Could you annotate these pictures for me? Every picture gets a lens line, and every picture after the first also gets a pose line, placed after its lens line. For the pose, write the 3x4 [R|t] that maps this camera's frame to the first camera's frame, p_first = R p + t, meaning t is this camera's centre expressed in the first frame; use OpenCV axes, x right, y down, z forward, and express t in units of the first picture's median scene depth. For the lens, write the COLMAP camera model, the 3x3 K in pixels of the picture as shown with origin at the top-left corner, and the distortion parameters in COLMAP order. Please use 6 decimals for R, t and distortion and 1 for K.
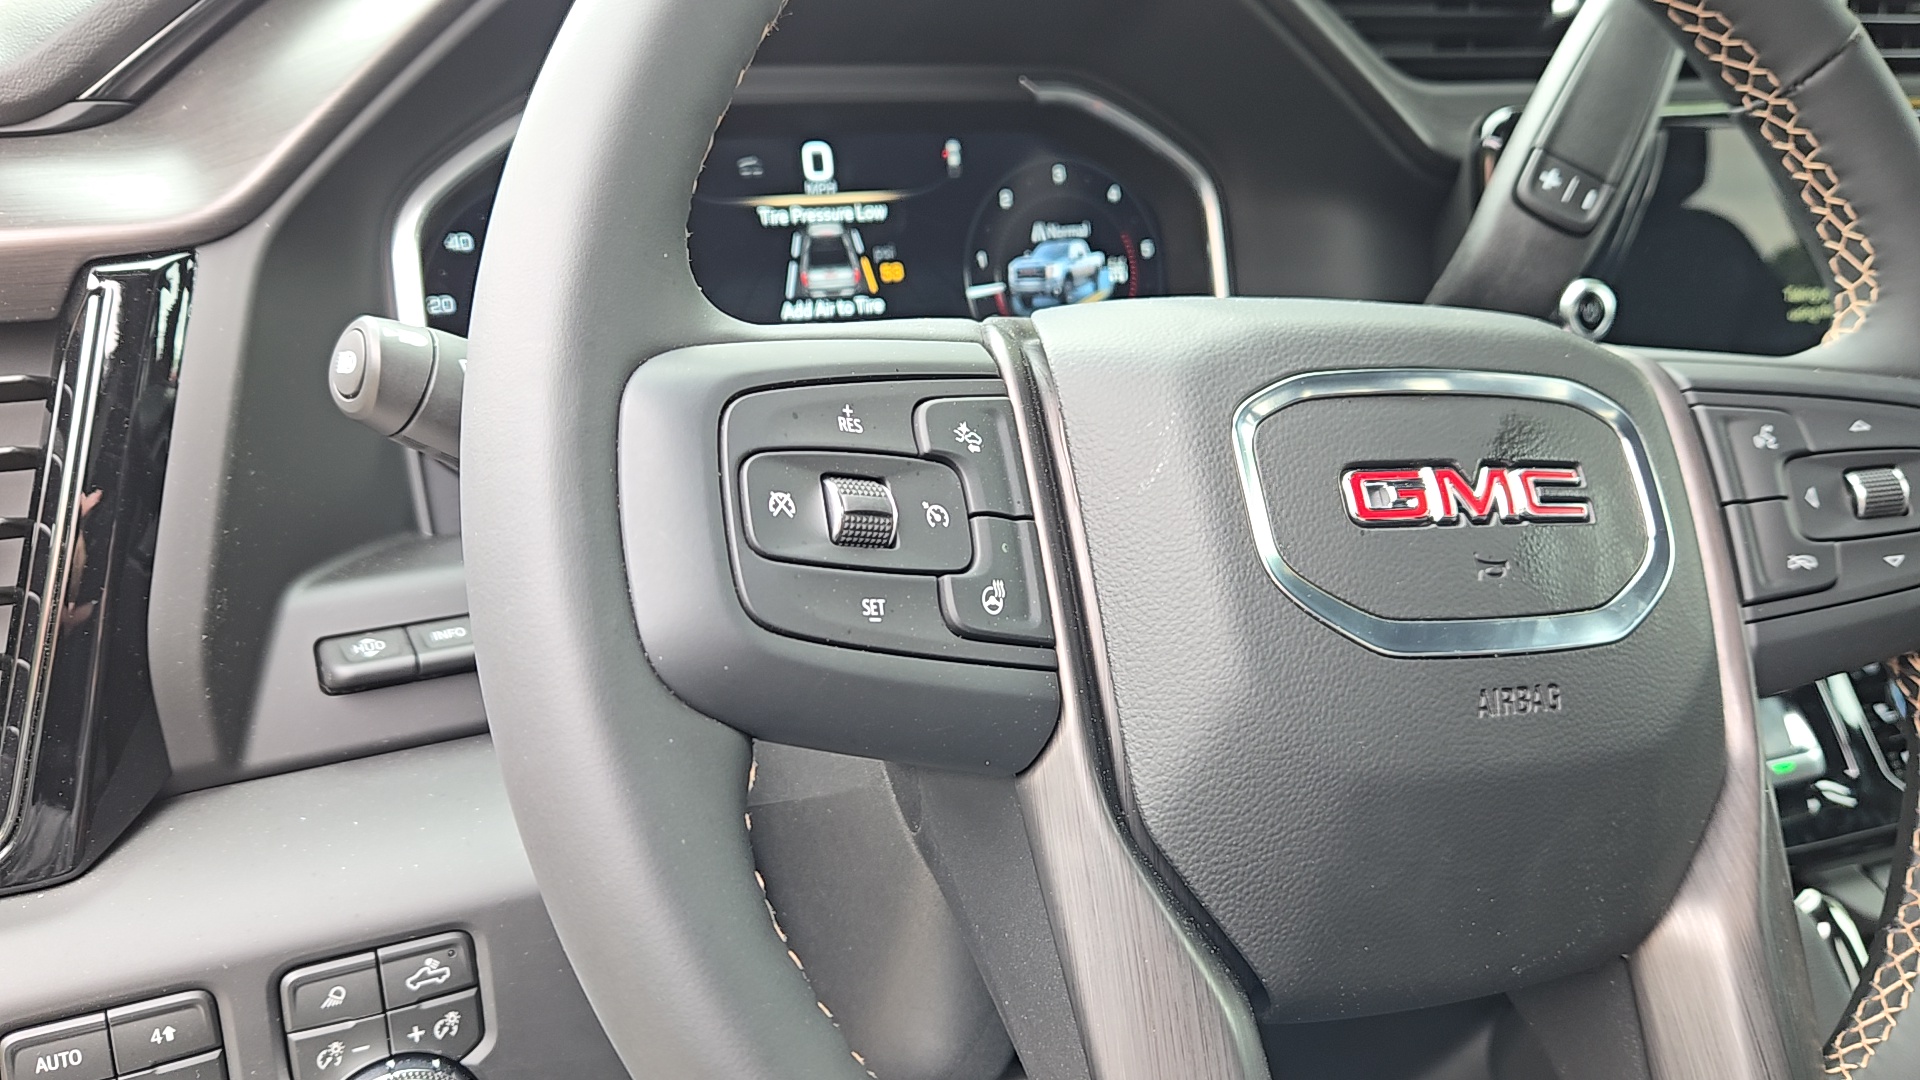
lens RADIAL K [[1587.2, 0, 960.0], [0, 1587.2, 540.0], [0, 0, 1]] dist [0.017200, -0.014301]
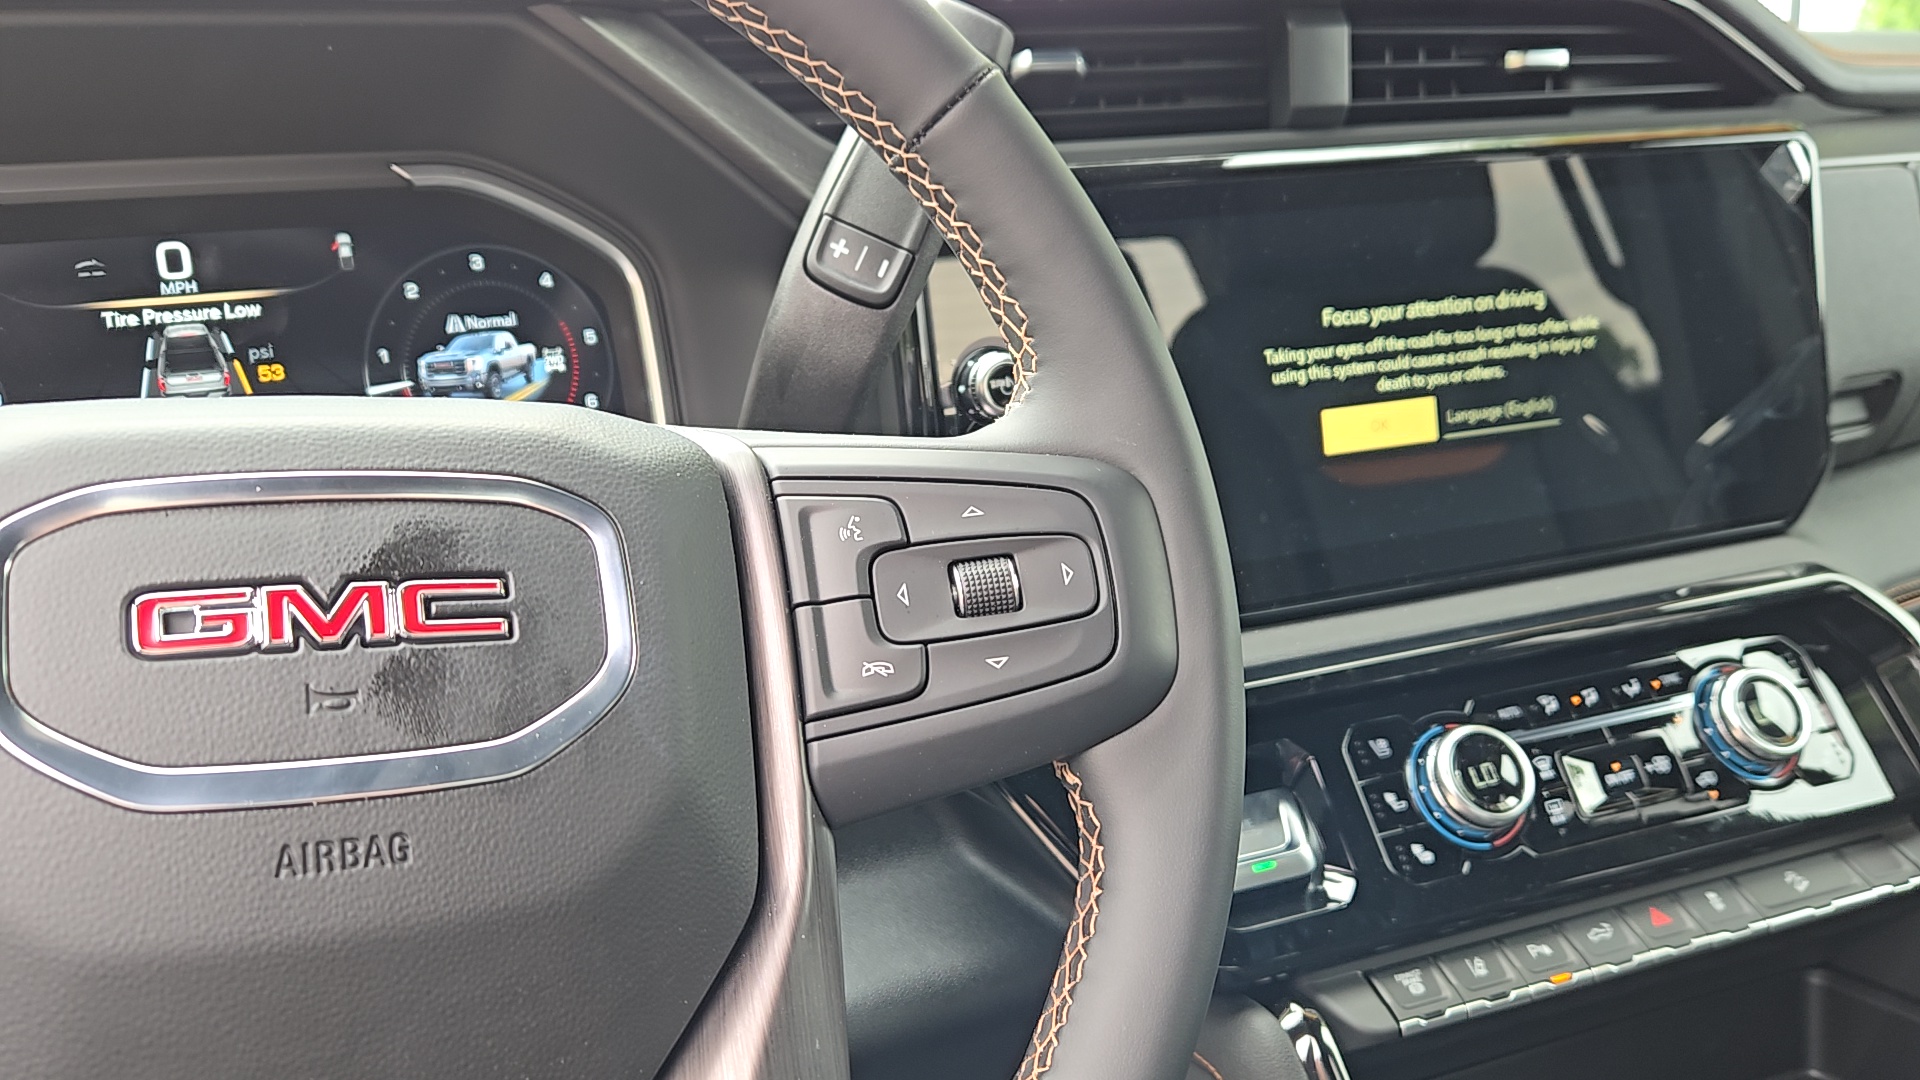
lens RADIAL K [[1587.2, 0, 960.0], [0, 1587.2, 540.0], [0, 0, 1]] dist [0.017200, -0.014301]
pose [[0.999071, -0.038643, -0.019100, 0.554295], [0.037622, 0.997981, -0.051169, -0.009780], [0.021039, 0.050402, 0.998507, 0.108756]]
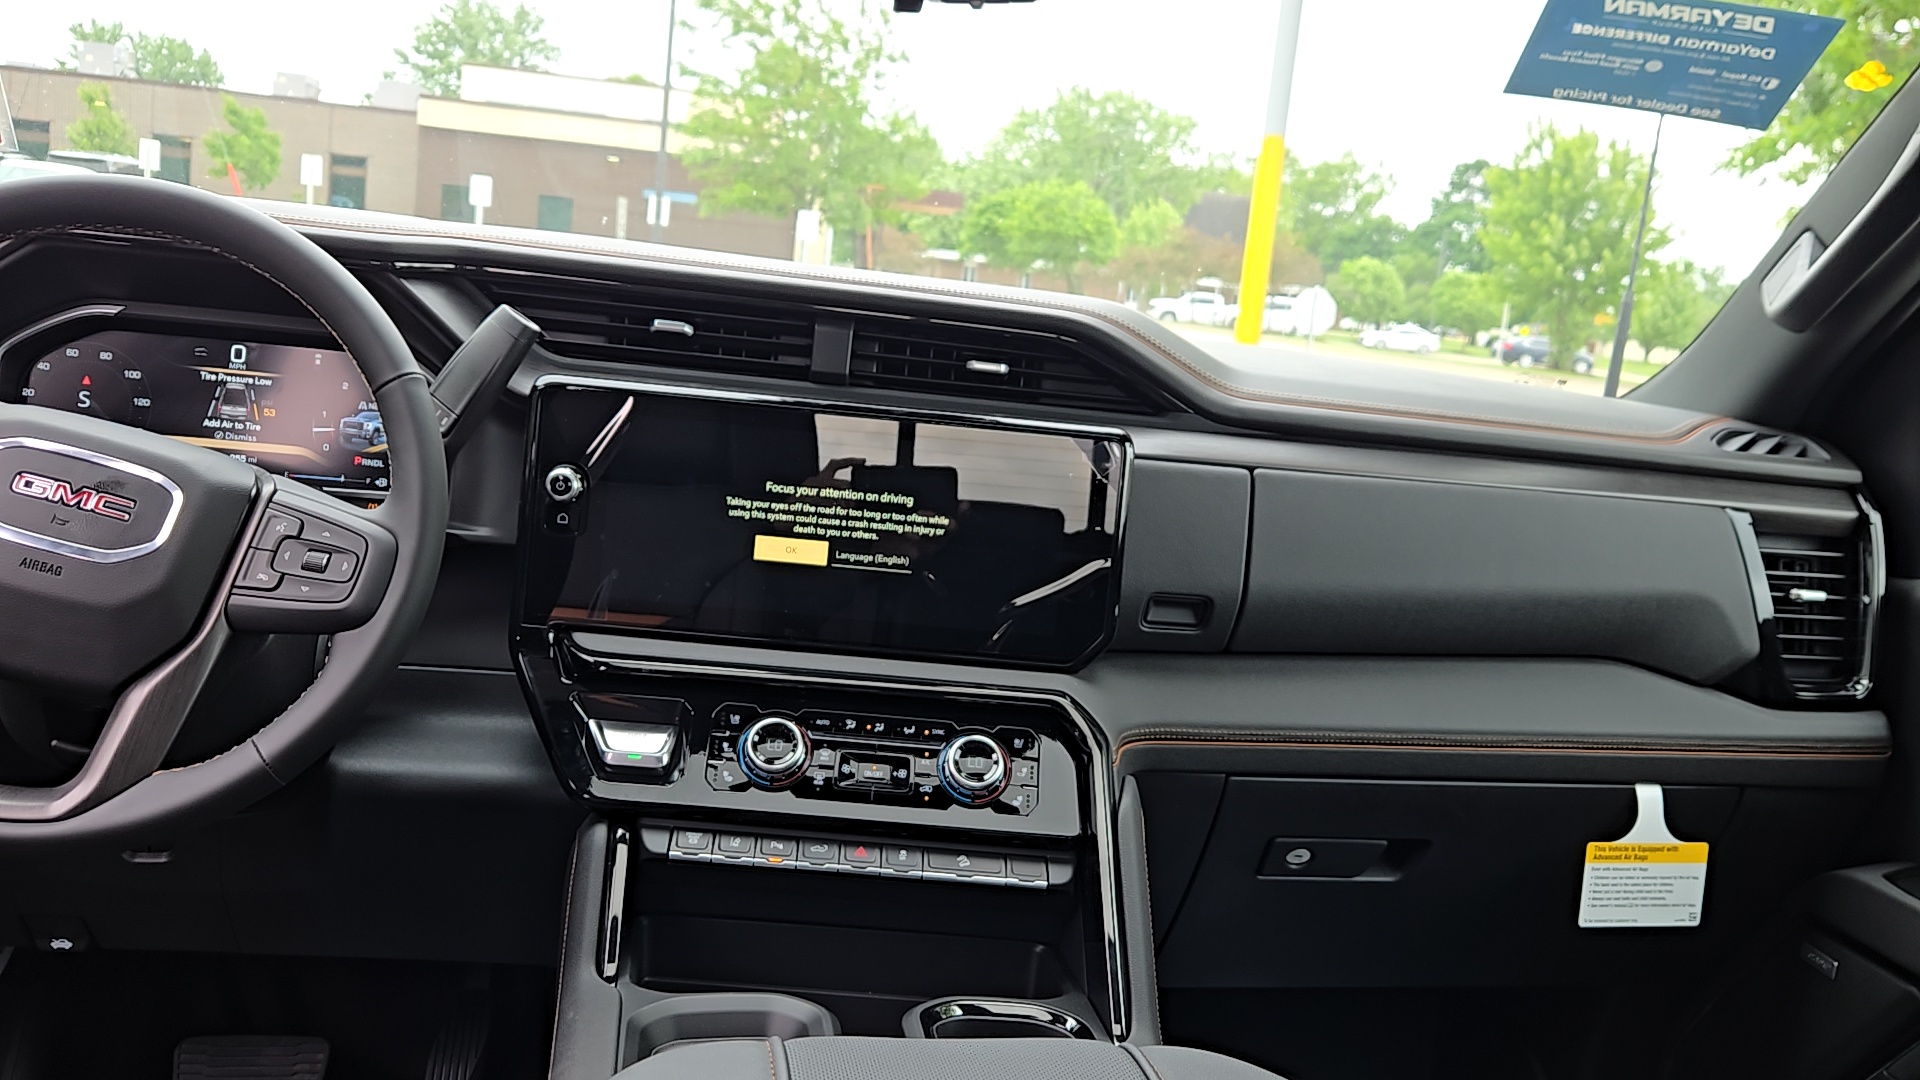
lens RADIAL K [[1584.0, 0, 960.0], [0, 1584.0, 540.0], [0, 0, 1]] dist [0.018433, 0.018786]
pose [[0.940003, 0.163802, -0.299271, 2.025953], [-0.198848, 0.975846, -0.090461, -0.008737], [0.277225, 0.144543, 0.949870, -0.904530]]
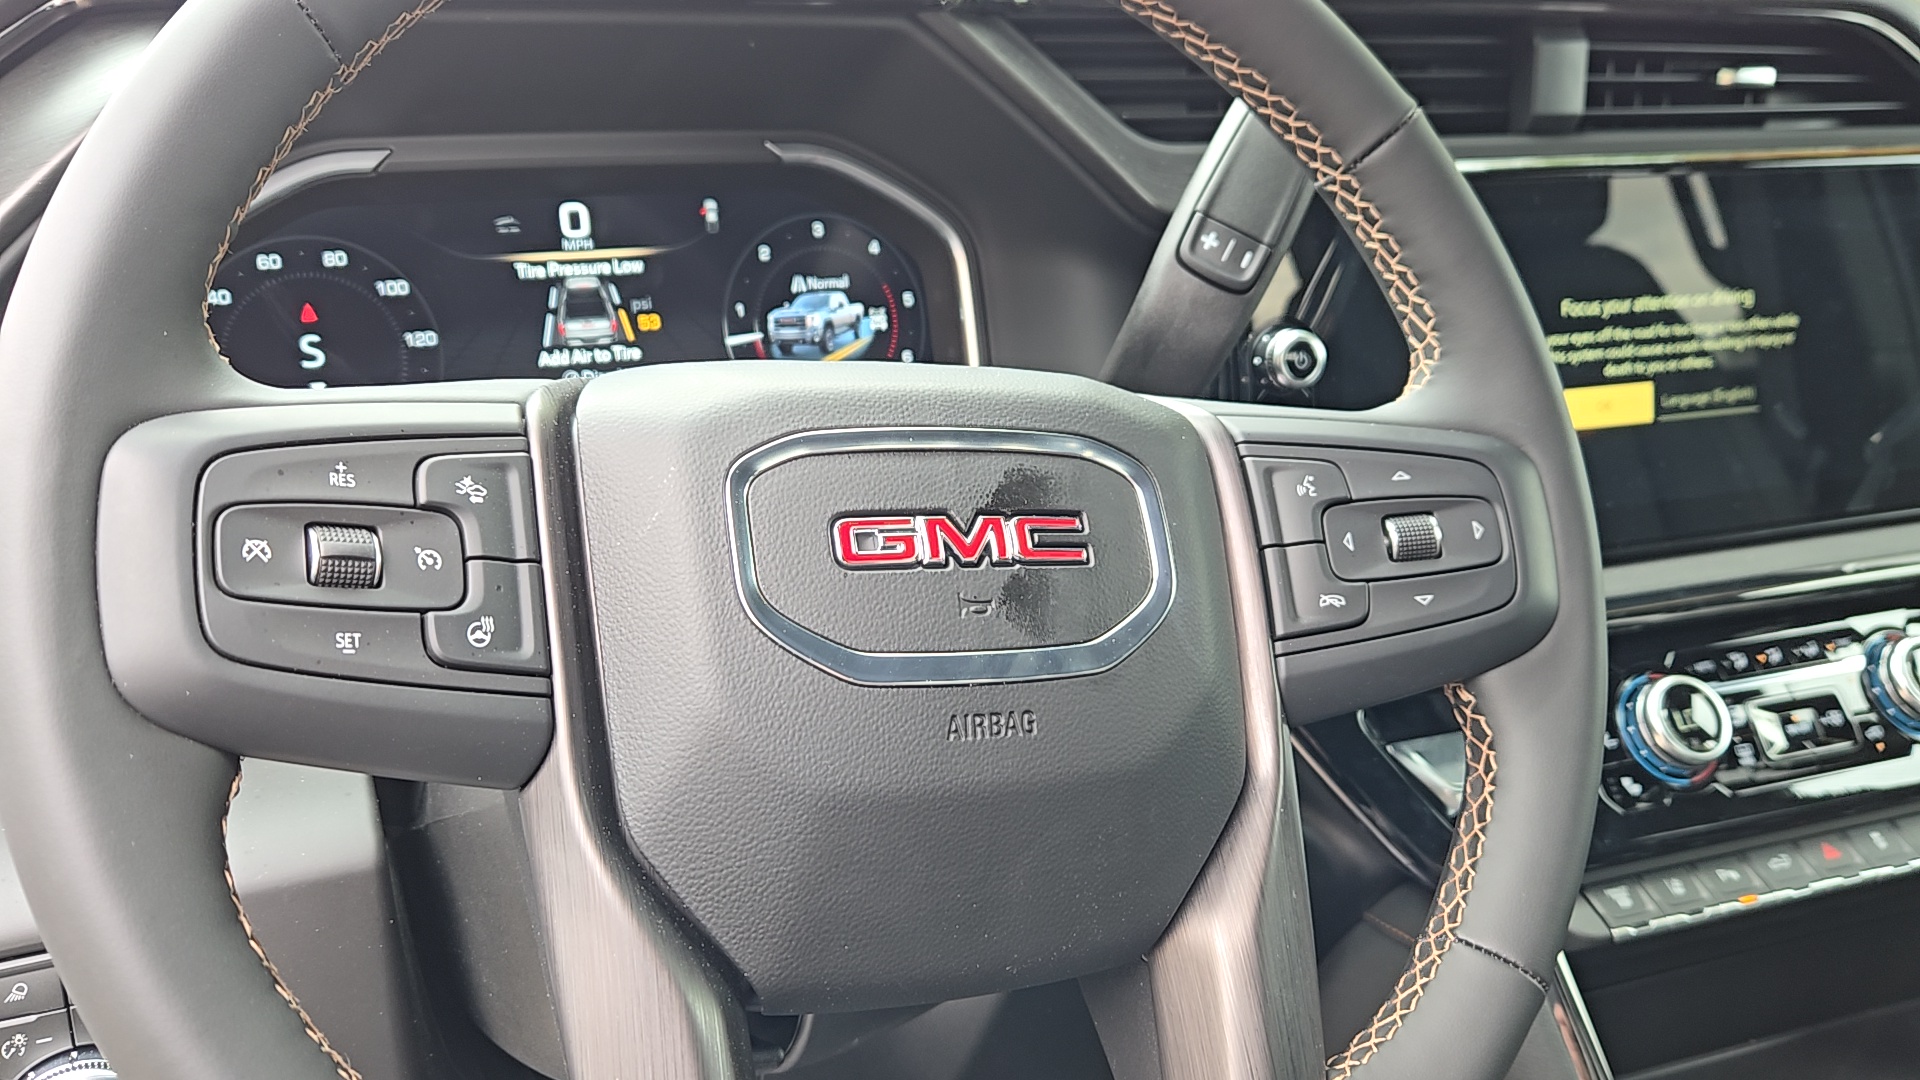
lens RADIAL K [[1591.7, 0, 957.7], [0, 1591.7, 540.6], [0, 0, 1]] dist [0.018555, -0.001479]
pose [[0.999765, 0.003233, -0.021439, 0.275159], [-0.003567, 0.999872, -0.015567, -0.008834], [0.021386, 0.015639, 0.999649, -0.093439]]
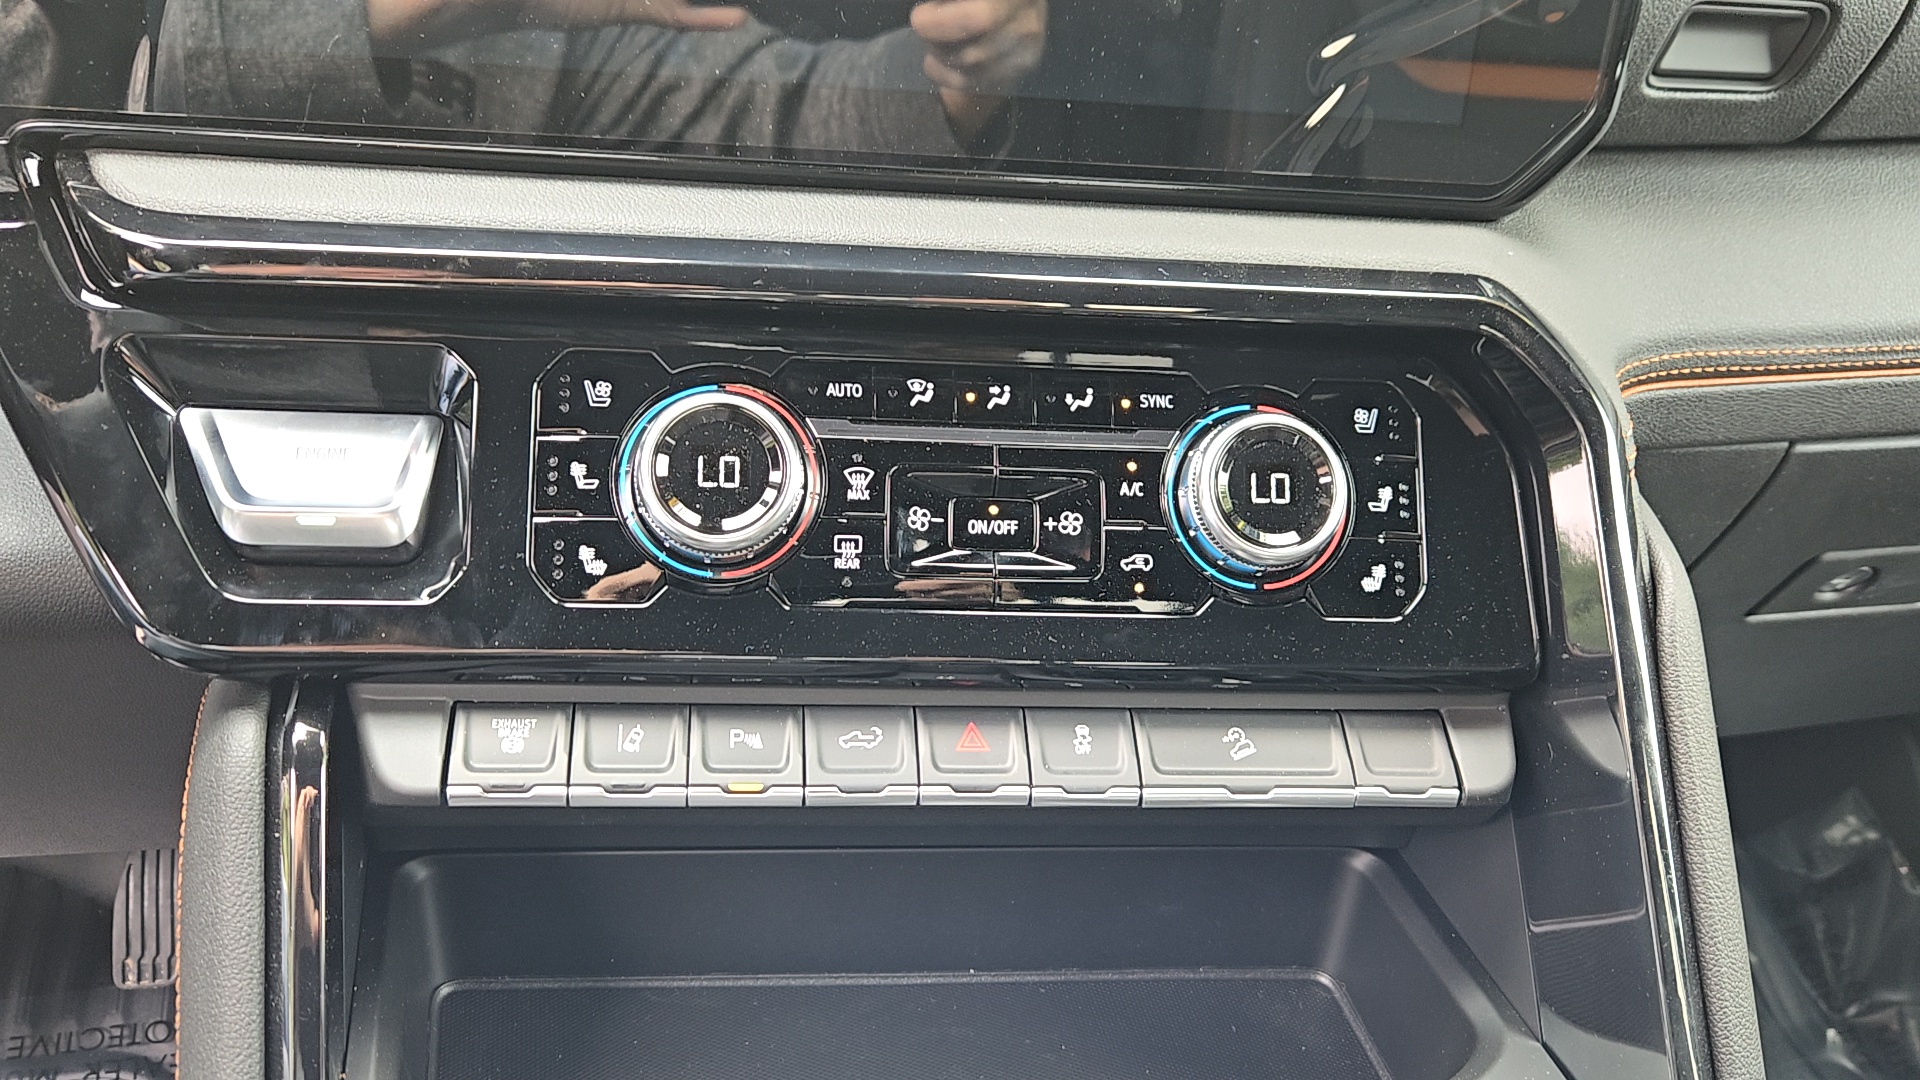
lens RADIAL K [[1591.7, 0, 957.7], [0, 1591.7, 540.6], [0, 0, 1]] dist [0.018555, -0.001479]
pose [[0.958969, 0.212843, -0.187286, 1.316738], [-0.168244, 0.958937, 0.228328, -0.050804], [0.228193, -0.187450, 0.955401, 0.707140]]
